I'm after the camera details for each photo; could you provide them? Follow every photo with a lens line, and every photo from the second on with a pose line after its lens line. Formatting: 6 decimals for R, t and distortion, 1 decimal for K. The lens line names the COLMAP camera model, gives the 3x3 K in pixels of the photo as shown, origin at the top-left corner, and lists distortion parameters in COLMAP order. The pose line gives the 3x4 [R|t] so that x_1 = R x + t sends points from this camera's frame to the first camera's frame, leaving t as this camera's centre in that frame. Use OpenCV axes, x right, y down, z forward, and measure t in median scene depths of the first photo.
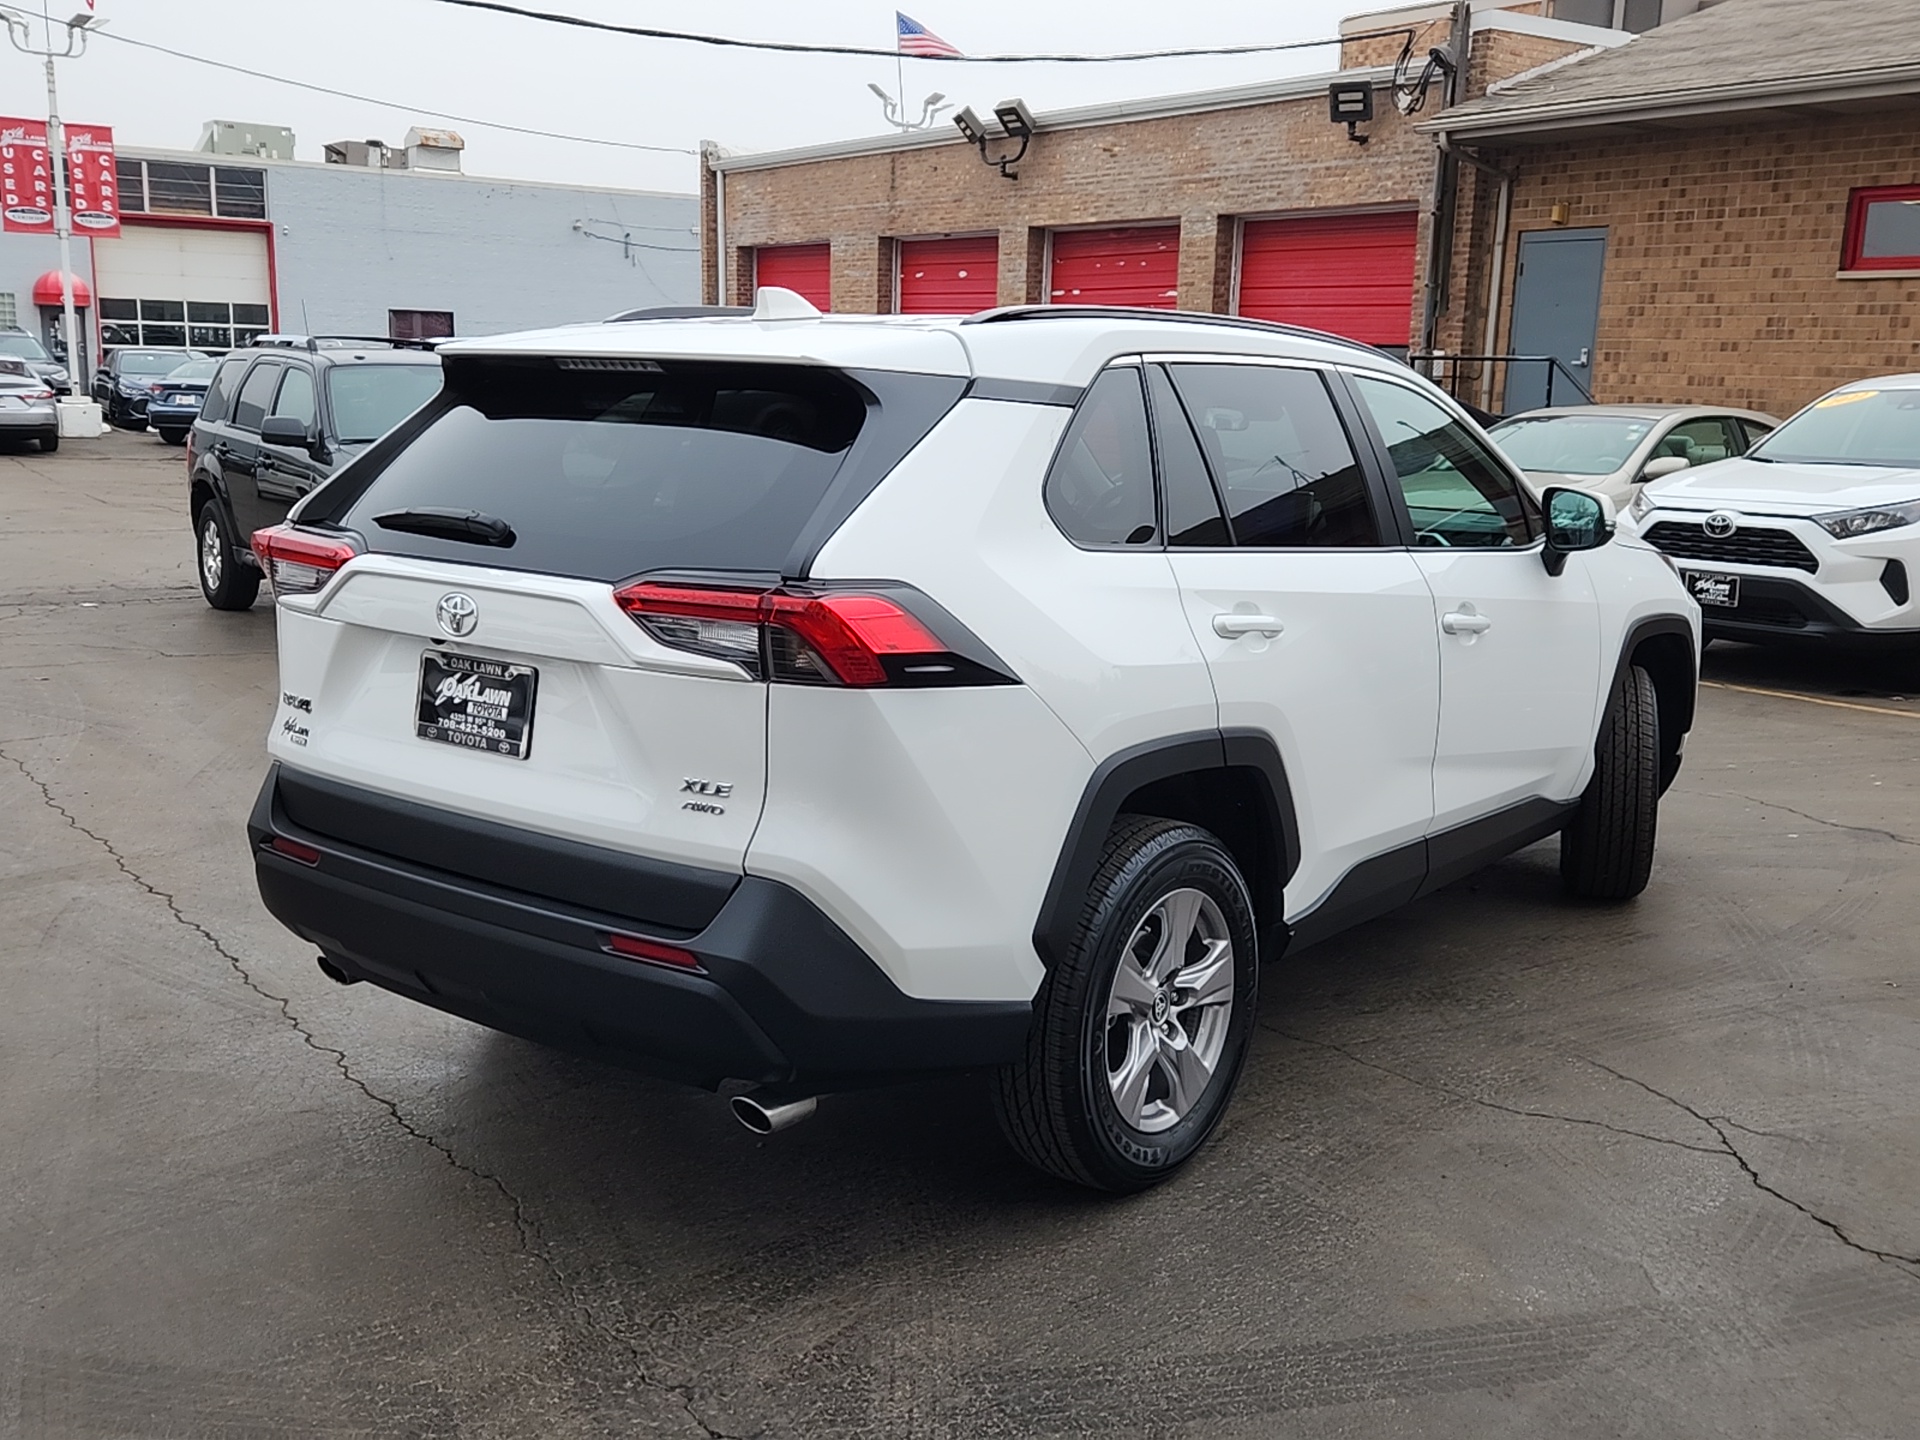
lens RADIAL K [[1609.6, 0, 960.0], [0, 1609.6, 720.0], [0, 0, 1]] dist [0.068314, -0.075570]
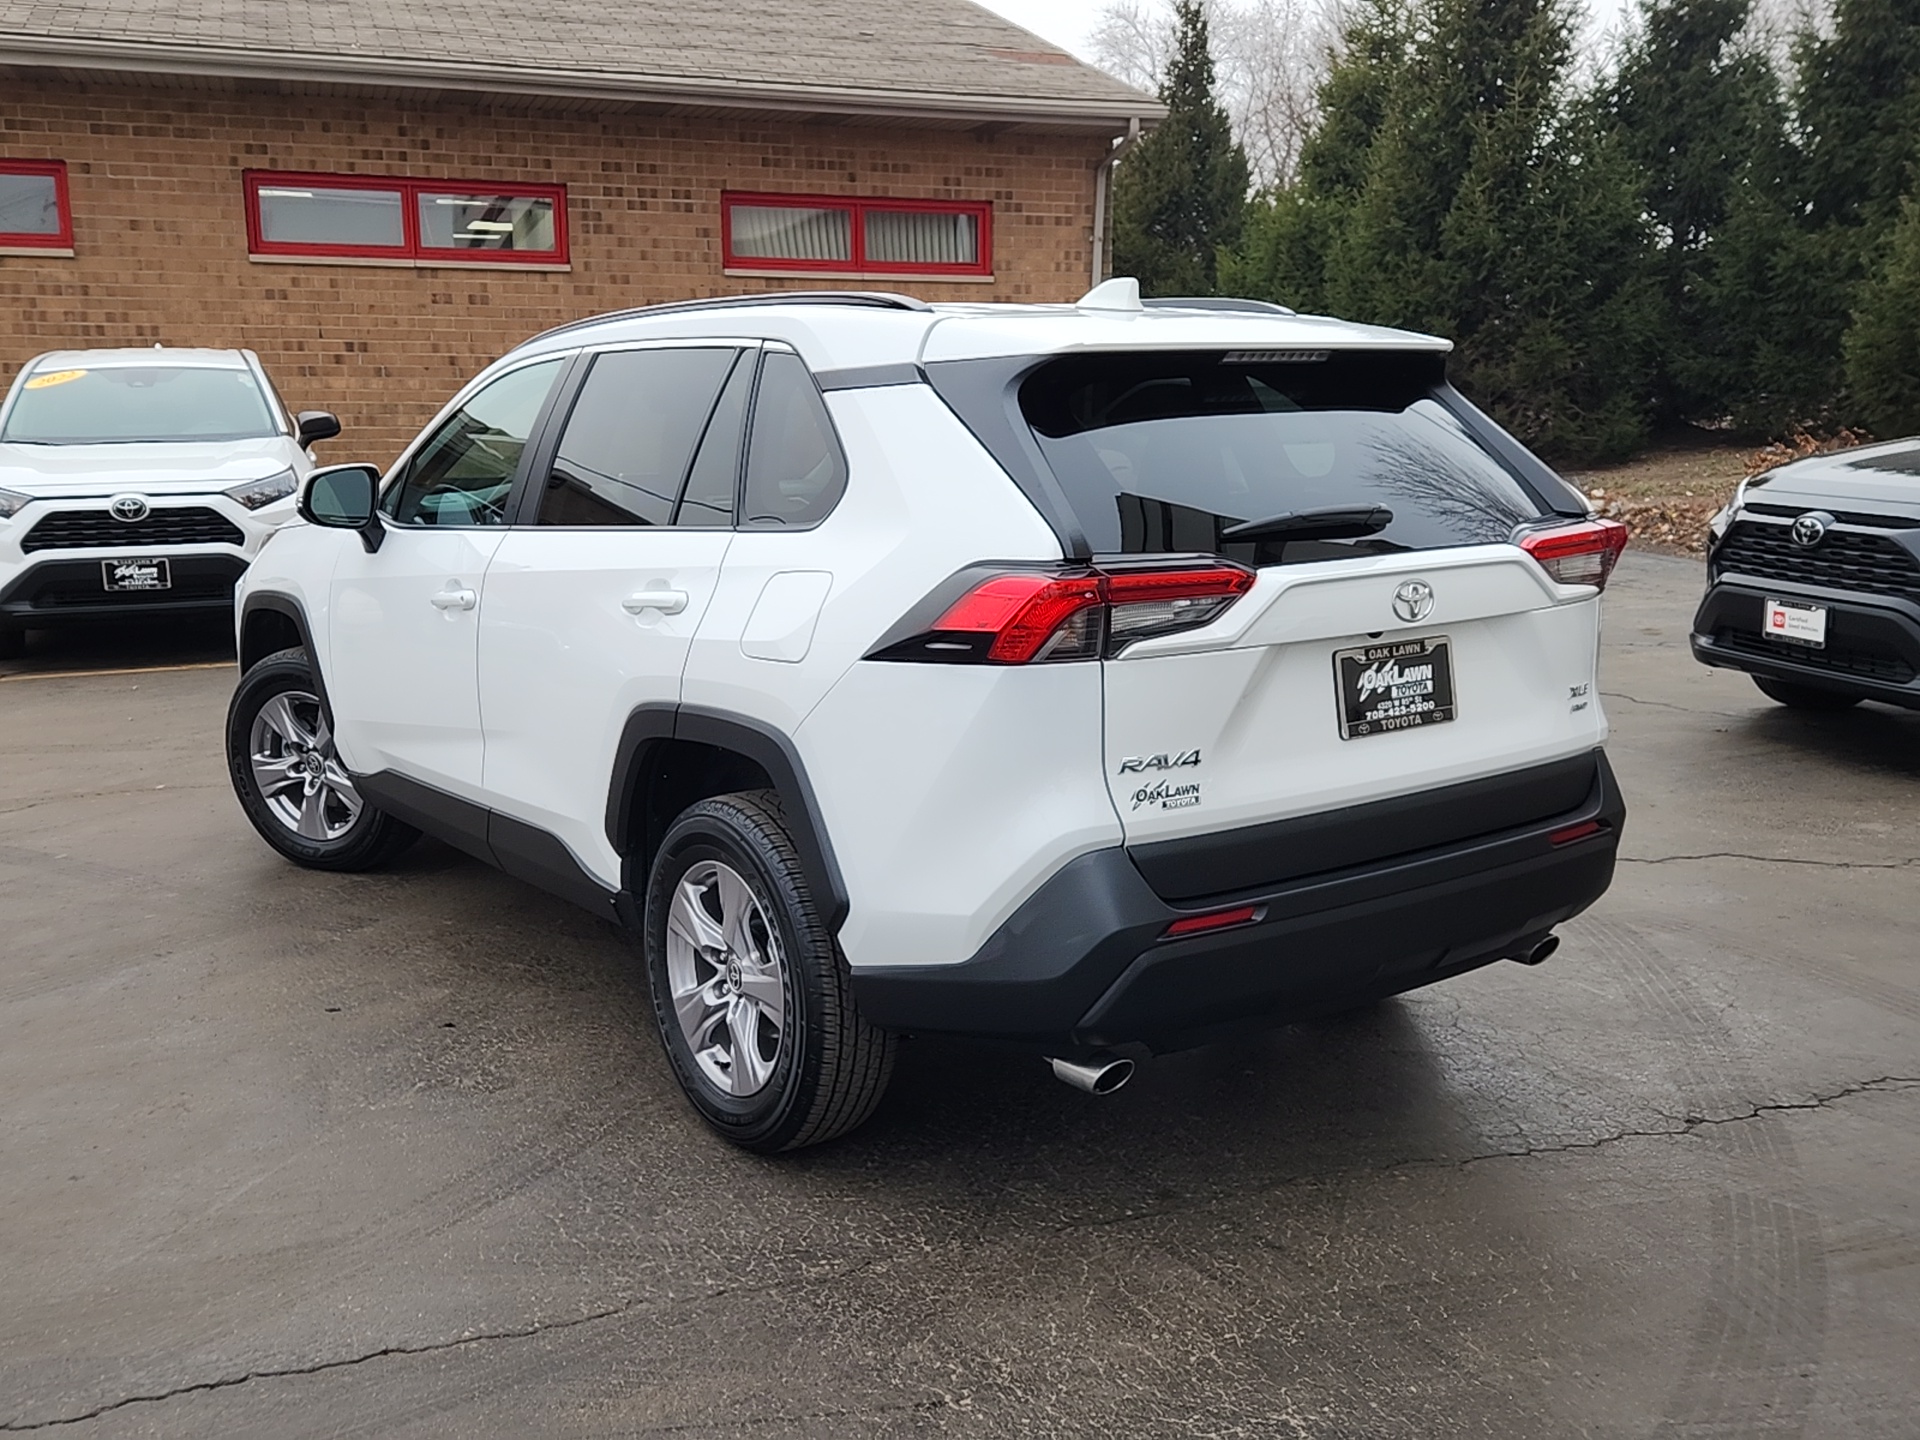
lens RADIAL K [[1636.6, 0, 962.6], [0, 1636.6, 671.4], [0, 0, 1]] dist [0.102115, -0.130803]
pose [[0.374305, -0.190067, 0.907618, -1.334107], [0.206943, 0.971206, 0.118039, -0.197844], [-0.903920, 0.143642, 0.402860, 0.813852]]
